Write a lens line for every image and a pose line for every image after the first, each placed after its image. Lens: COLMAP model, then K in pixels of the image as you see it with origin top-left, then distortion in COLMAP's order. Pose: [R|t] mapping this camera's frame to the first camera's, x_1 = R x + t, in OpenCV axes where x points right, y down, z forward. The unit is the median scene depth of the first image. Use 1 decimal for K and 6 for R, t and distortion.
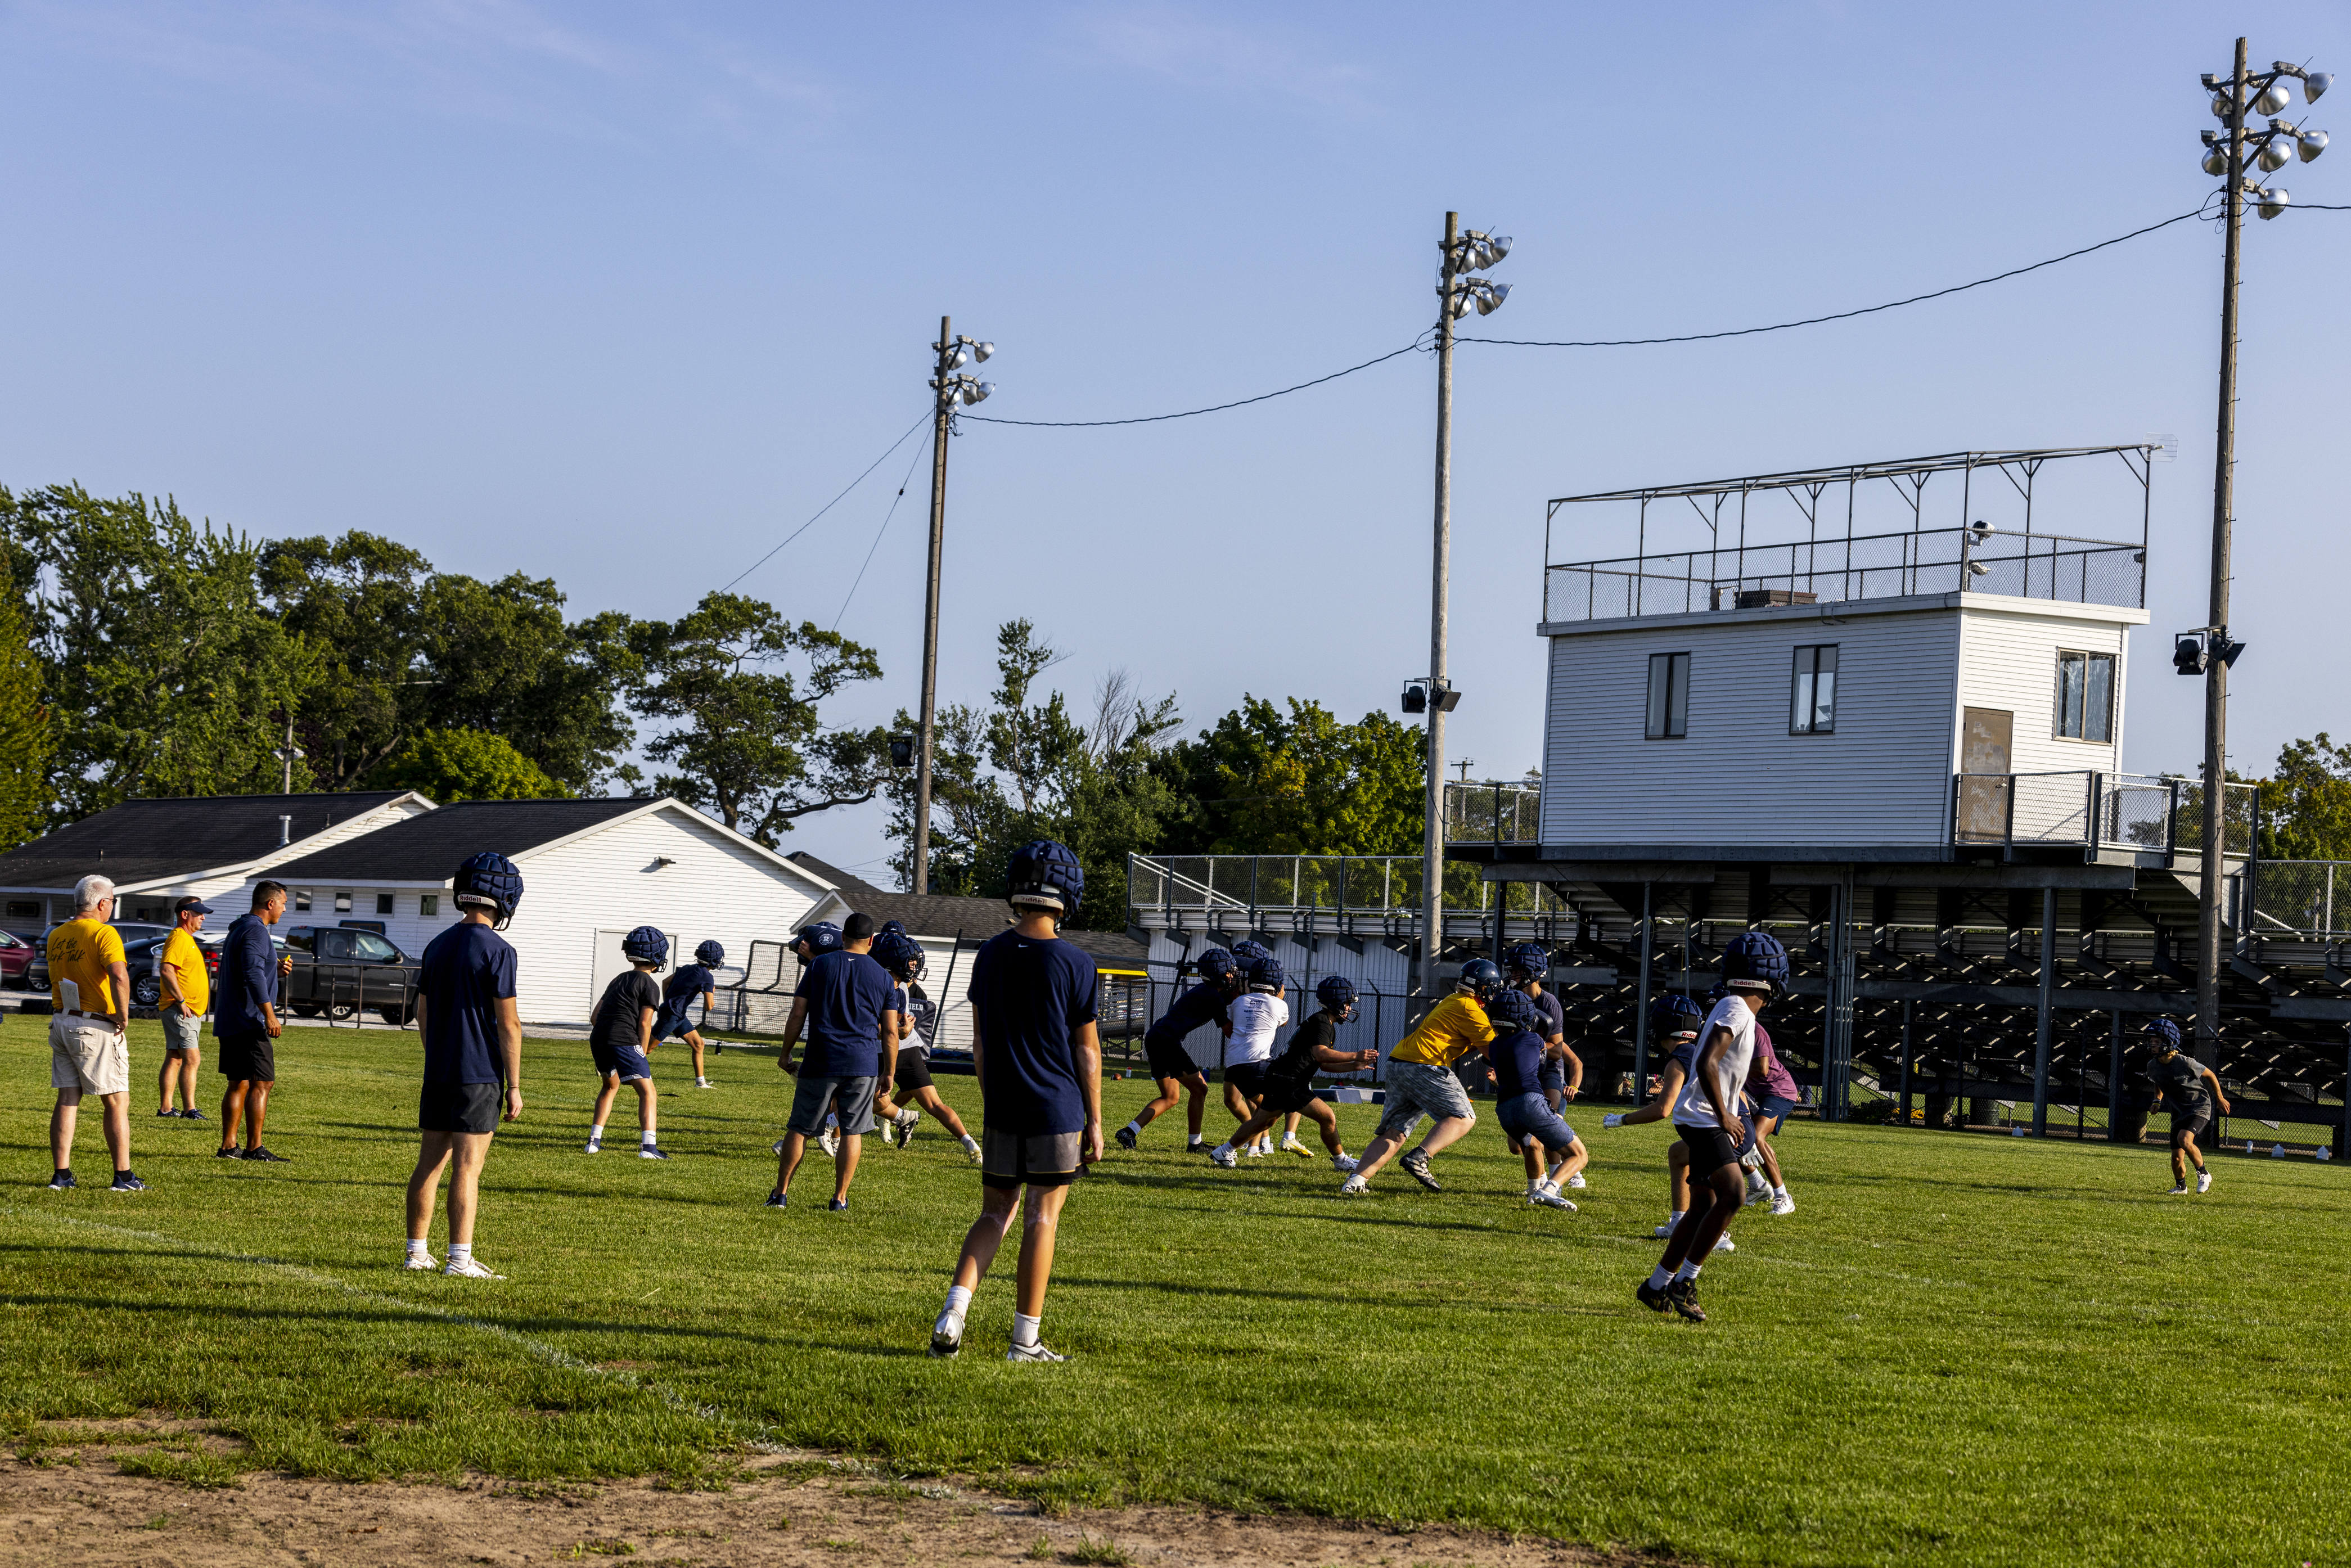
lens RADIAL K [[4942.7, 0, 1175.4], [0, 4942.7, 783.7], [0, 0, 1]] dist [-0.136483, 0.000000]
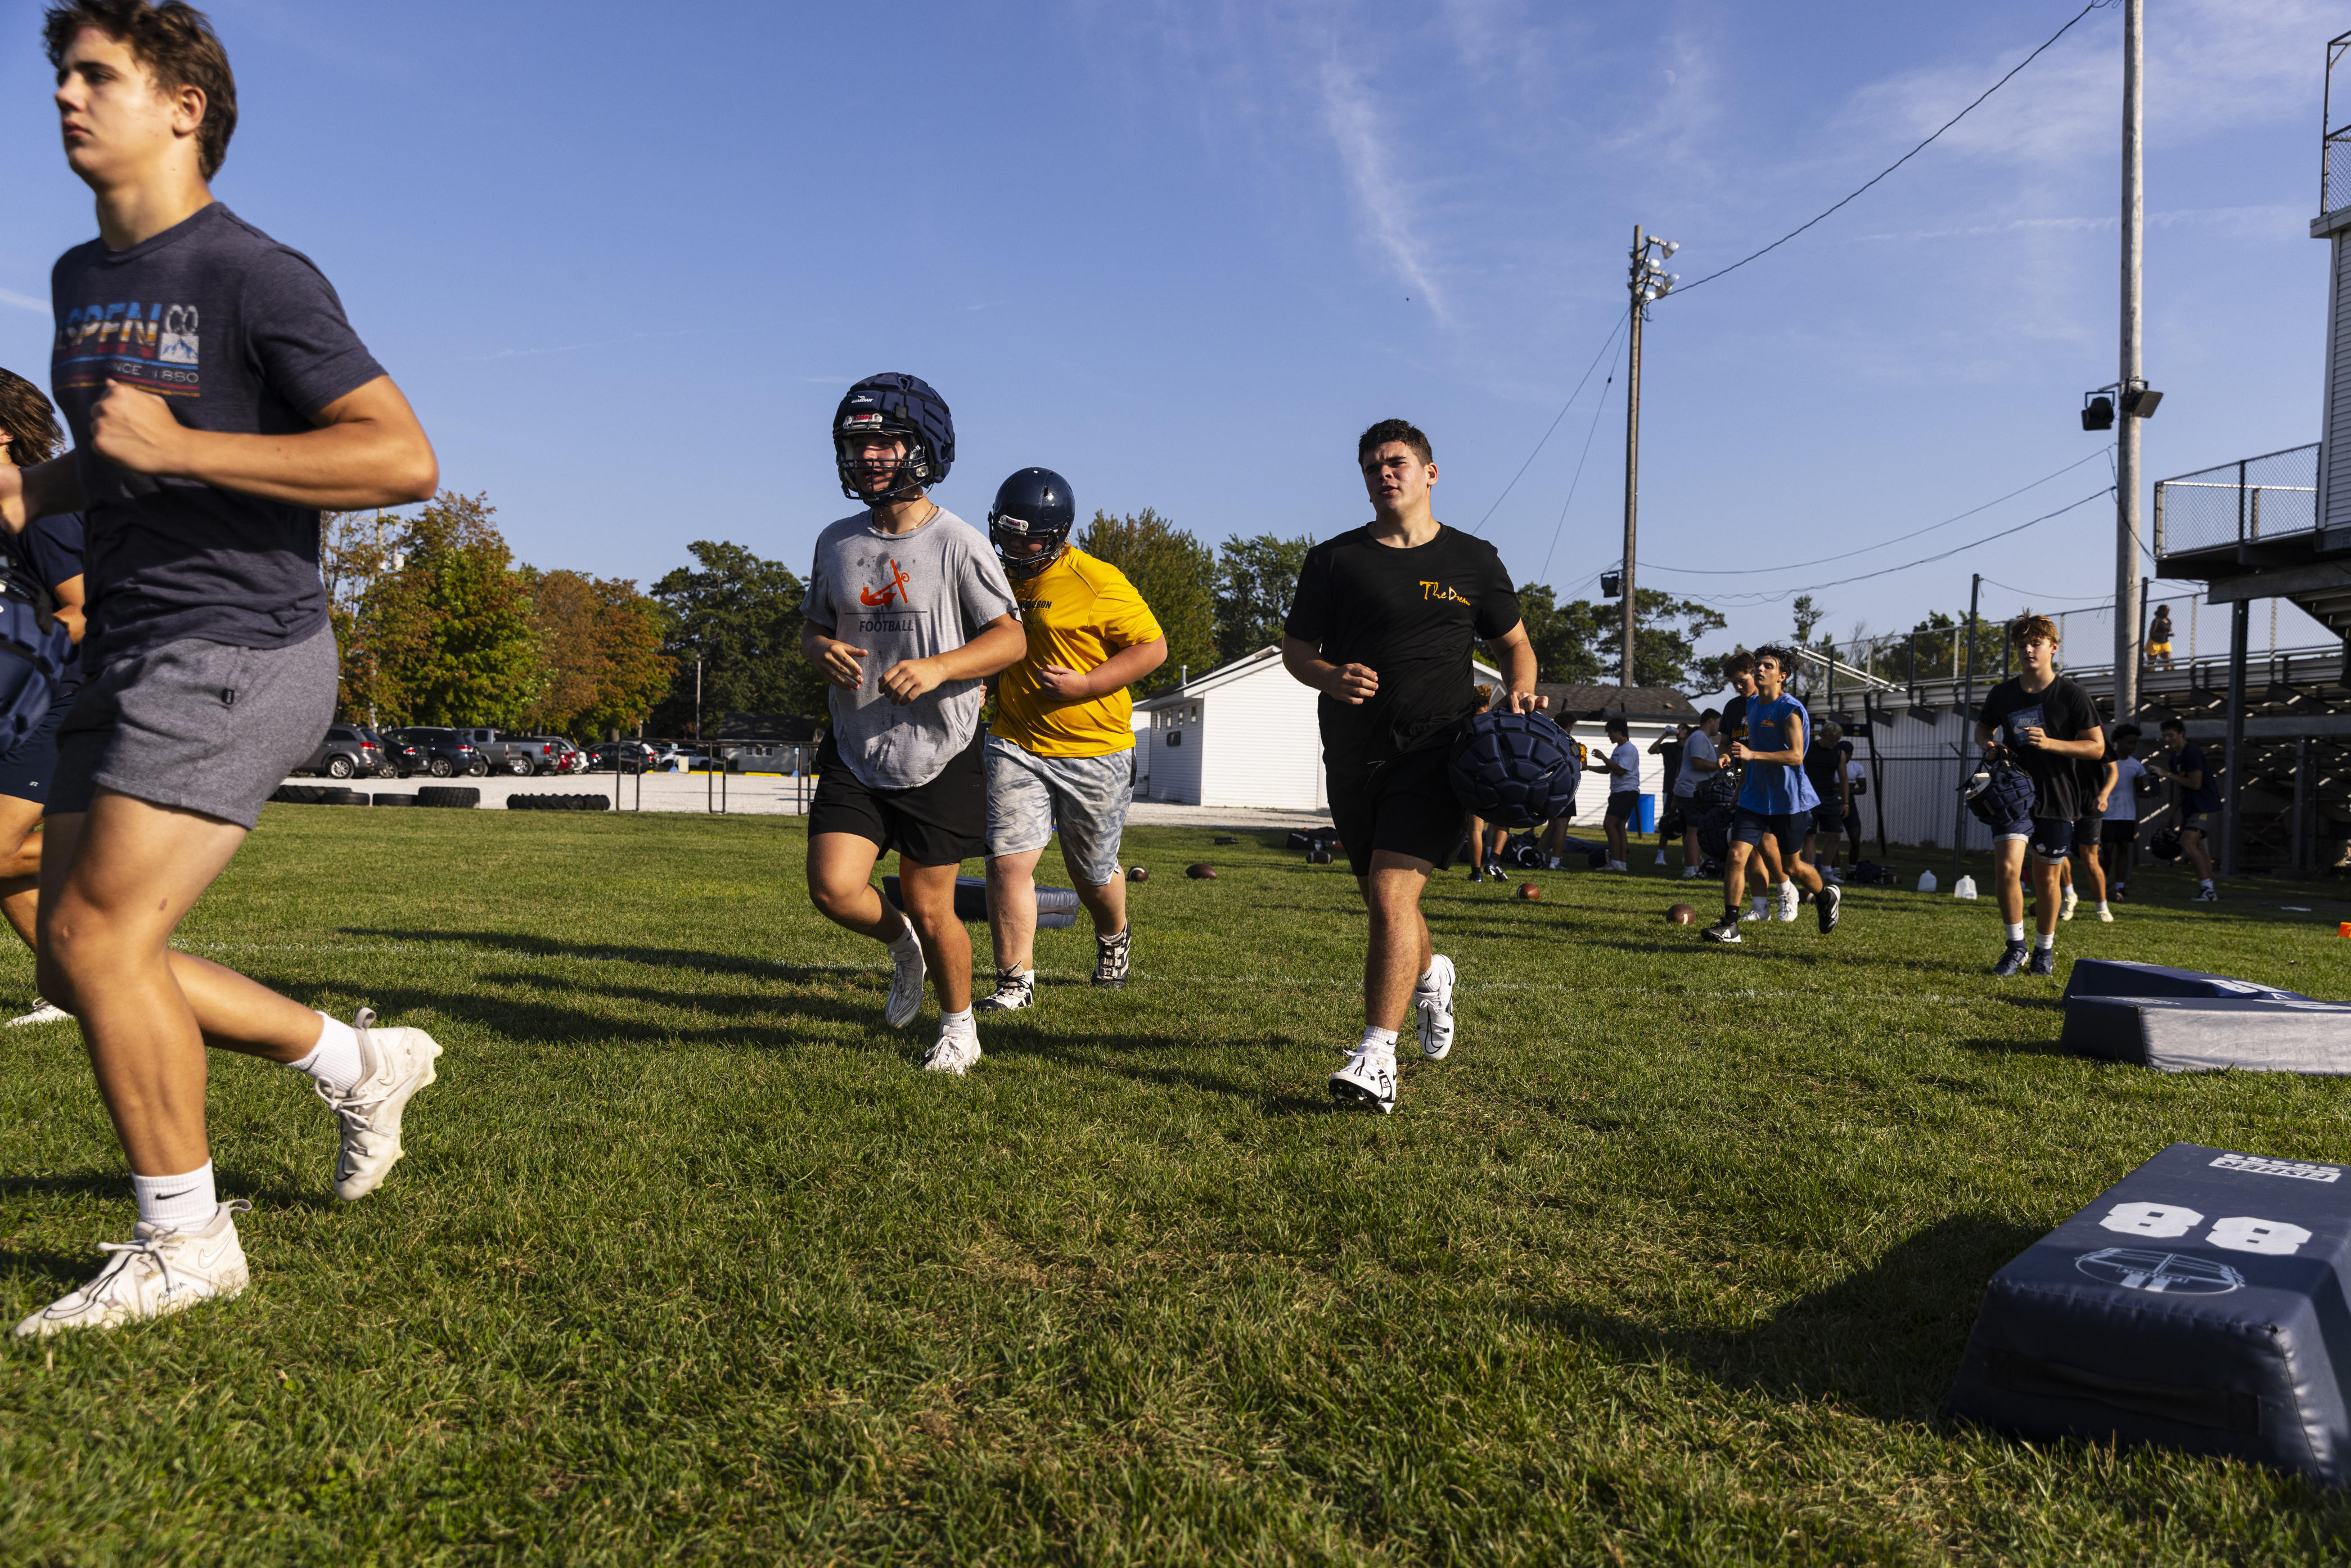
lens RADIAL K [[1860.1, 0, 1171.8], [0, 1860.1, 783.5], [0, 0, 1]] dist [0.010853, 0.007659]
pose [[0.928203, -0.023079, -0.371357, 0.007161], [0.034742, 0.999090, 0.024747, 0.013567], [0.370448, -0.035872, 0.928160, 0.255617]]
